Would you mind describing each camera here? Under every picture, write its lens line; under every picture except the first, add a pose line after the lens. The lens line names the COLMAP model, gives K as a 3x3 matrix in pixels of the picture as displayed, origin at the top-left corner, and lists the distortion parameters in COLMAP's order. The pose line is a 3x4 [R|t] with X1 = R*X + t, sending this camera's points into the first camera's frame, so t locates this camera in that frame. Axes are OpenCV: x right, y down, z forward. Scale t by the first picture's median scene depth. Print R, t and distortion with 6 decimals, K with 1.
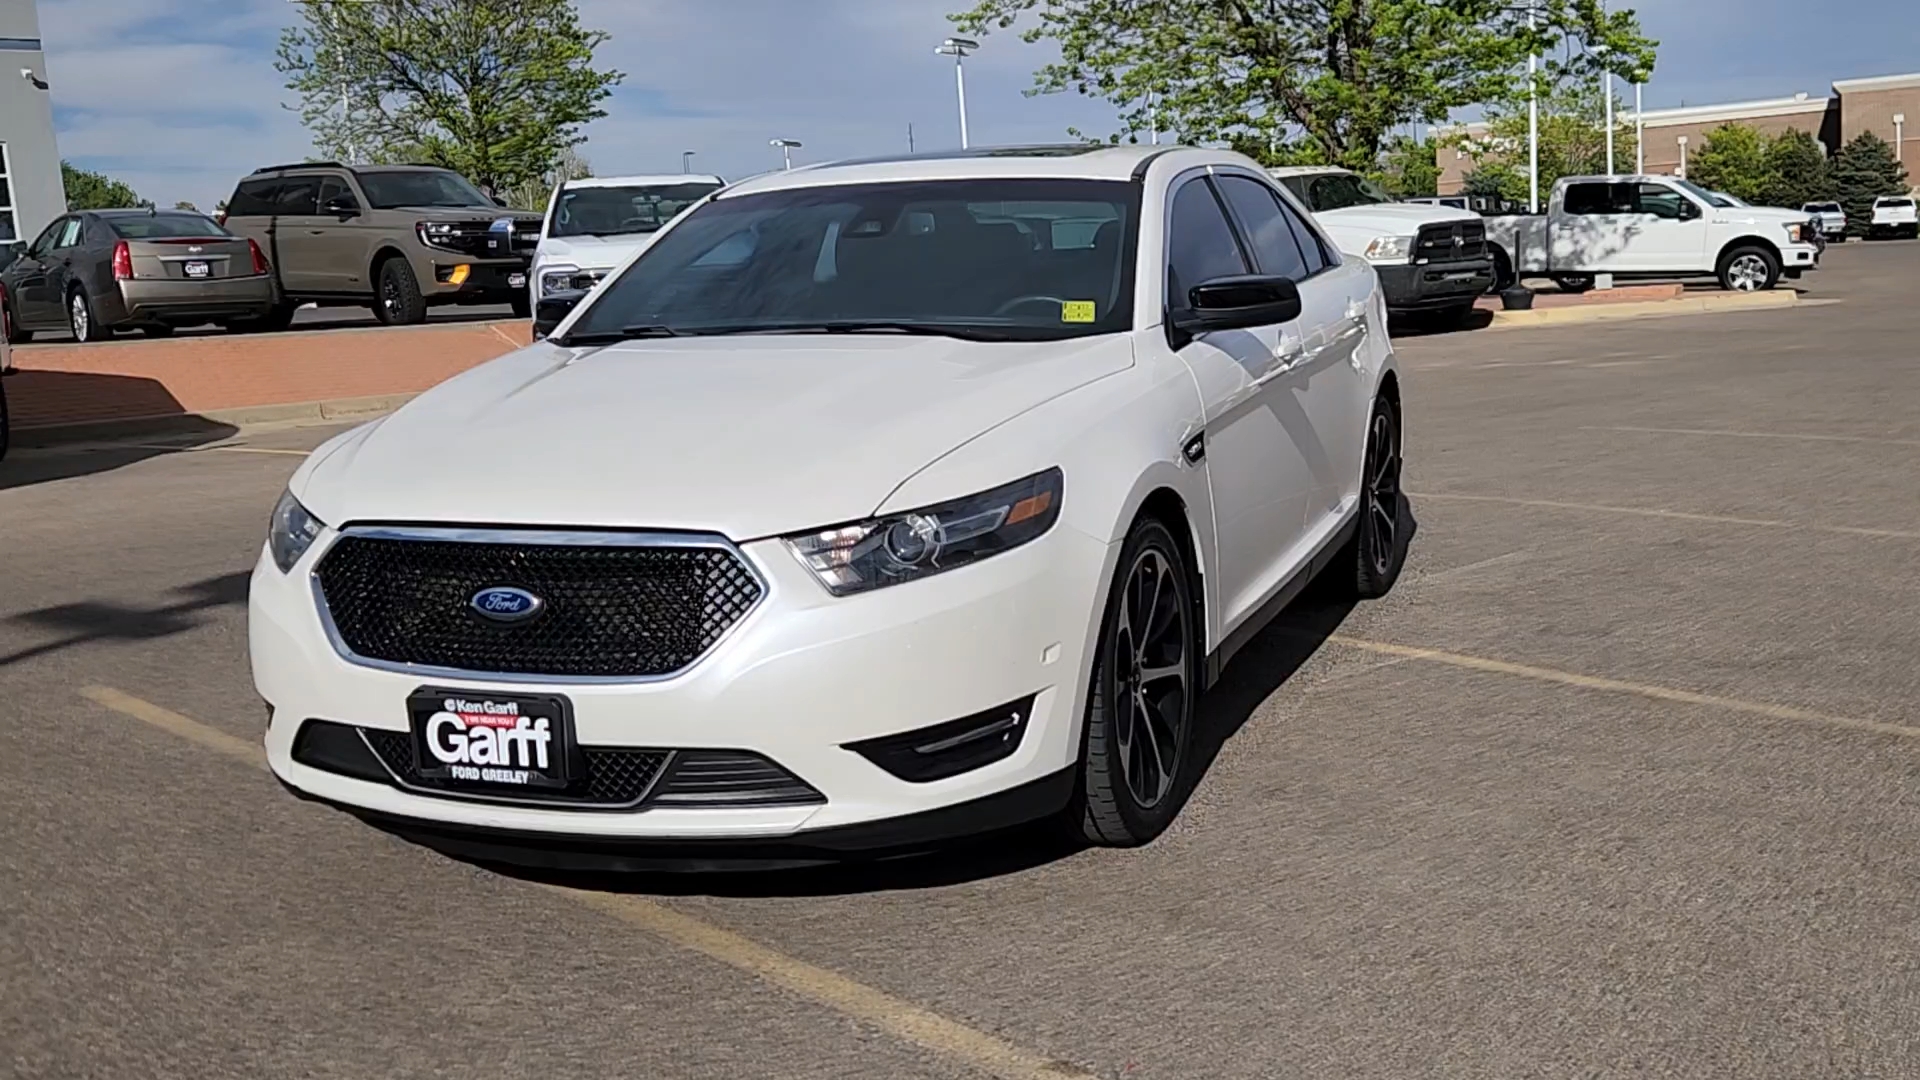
lens RADIAL K [[1974.3, 0, 949.5], [0, 1974.3, 544.5], [0, 0, 1]] dist [0.030465, -0.007773]
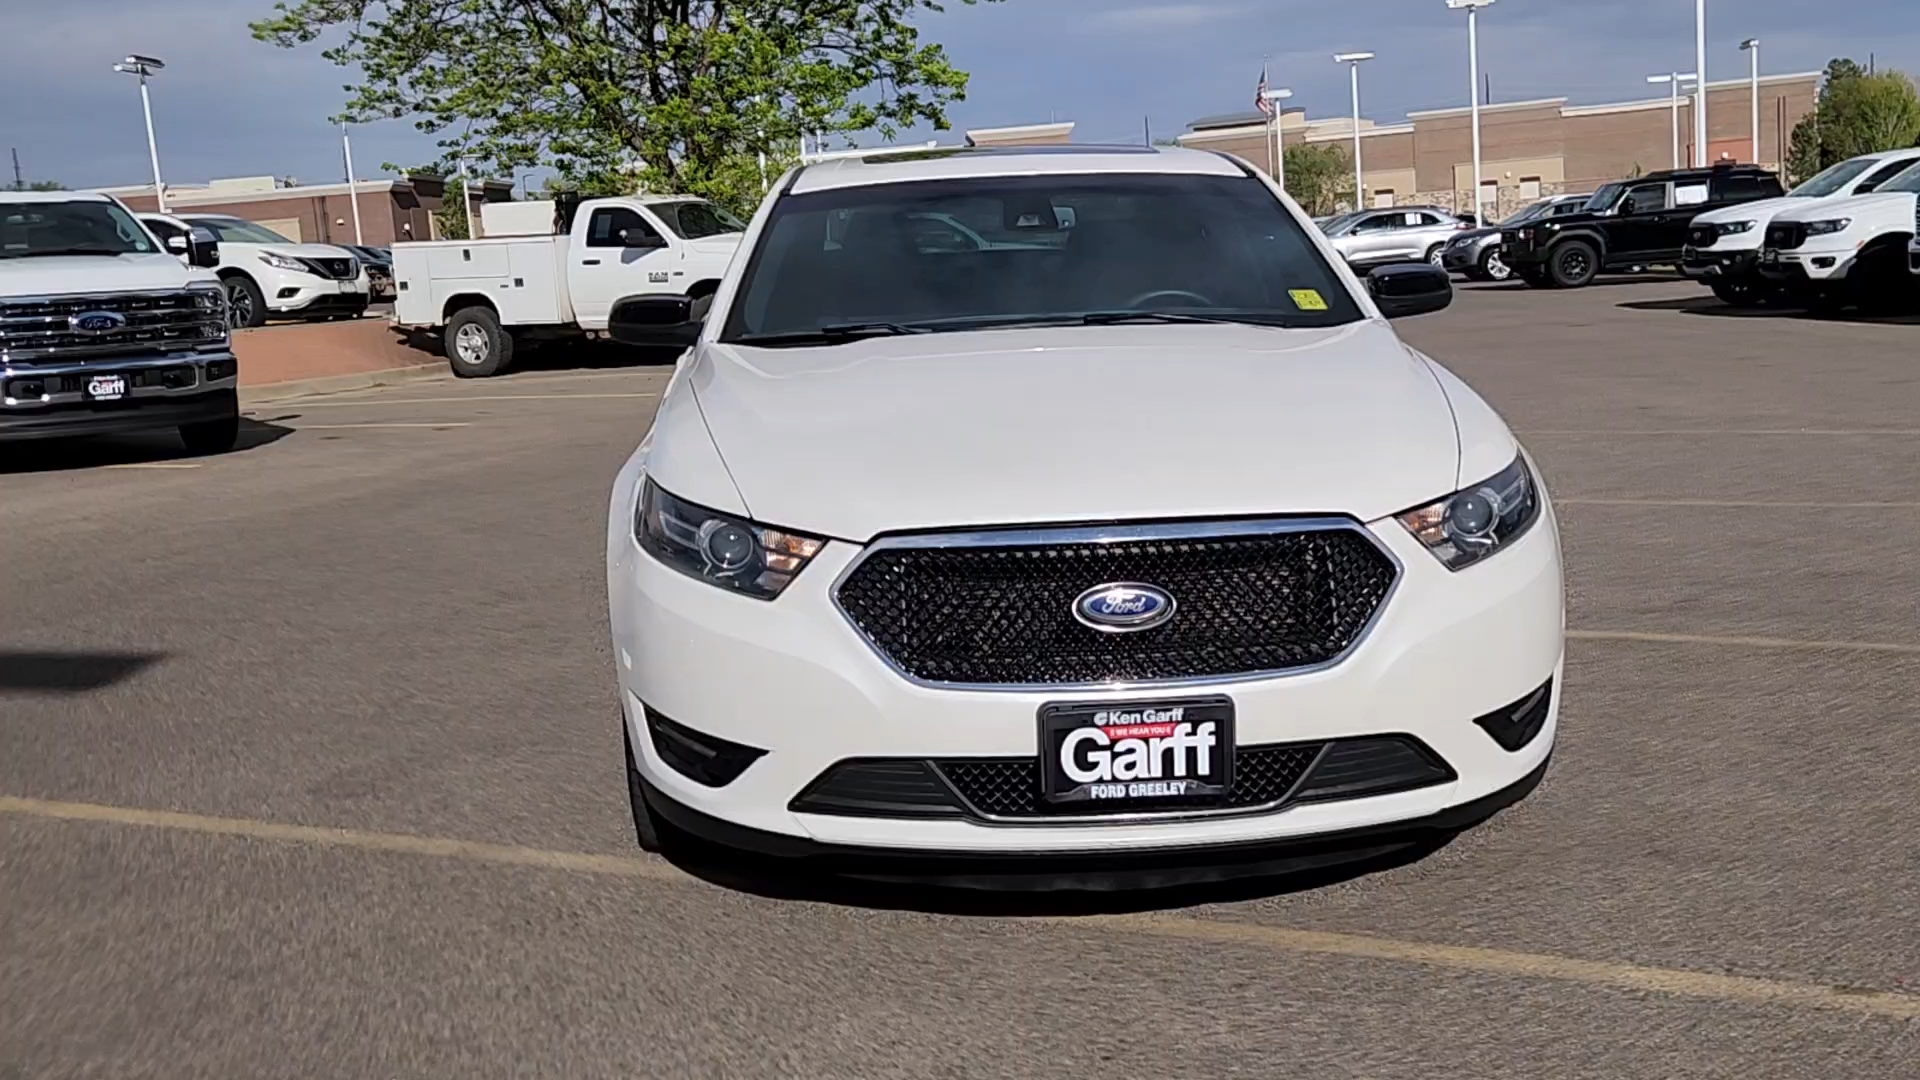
lens RADIAL K [[1973.4, 0, 941.5], [0, 1973.4, 549.7], [0, 0, 1]] dist [0.027480, 0.000642]
pose [[0.912625, -0.062381, 0.404010, -0.624520], [0.068720, 0.997635, -0.001192, -0.000943], [-0.402980, 0.028852, 0.914754, 0.172982]]
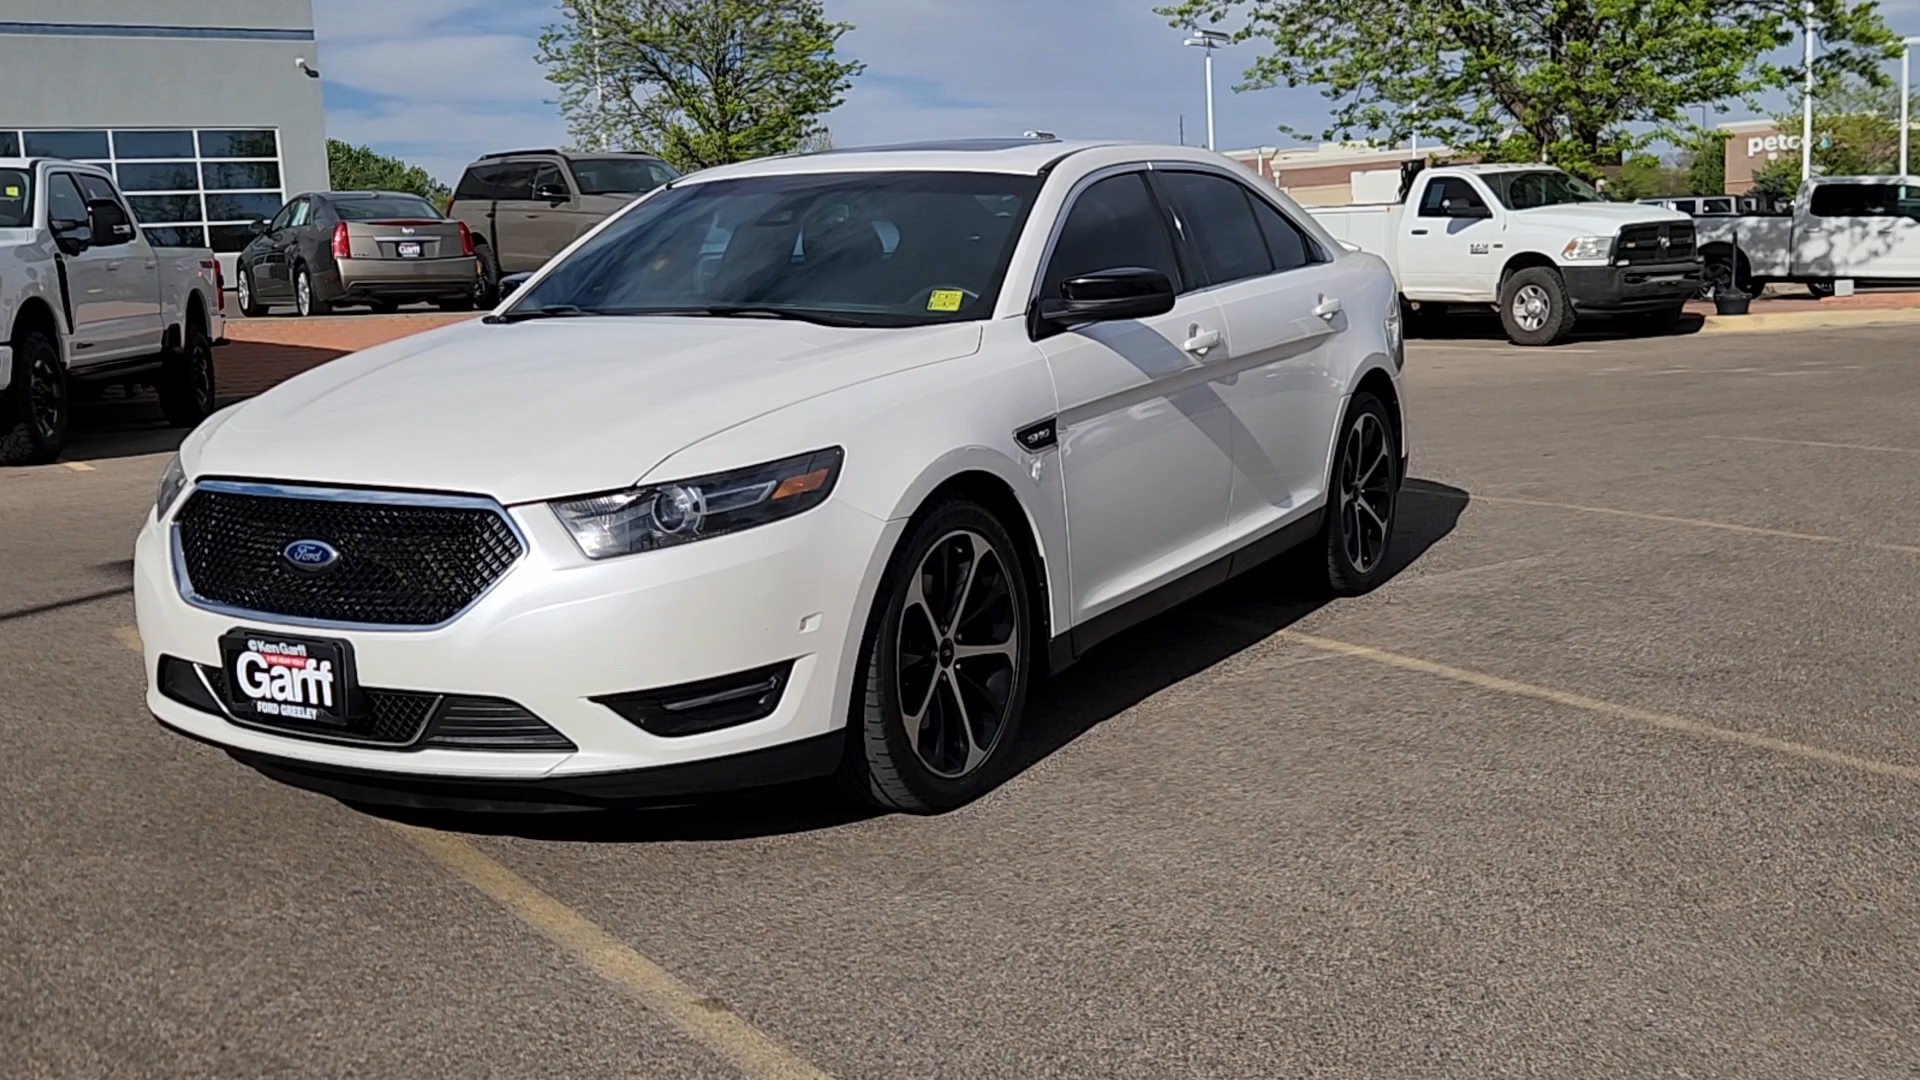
lens RADIAL K [[1974.3, 0, 949.5], [0, 1974.3, 544.5], [0, 0, 1]] dist [0.030465, -0.007773]
pose [[0.990314, 0.037249, -0.133754, 0.249725], [-0.036733, 0.999305, 0.006327, 0.004046], [0.133897, -0.001352, 0.990994, -0.031625]]
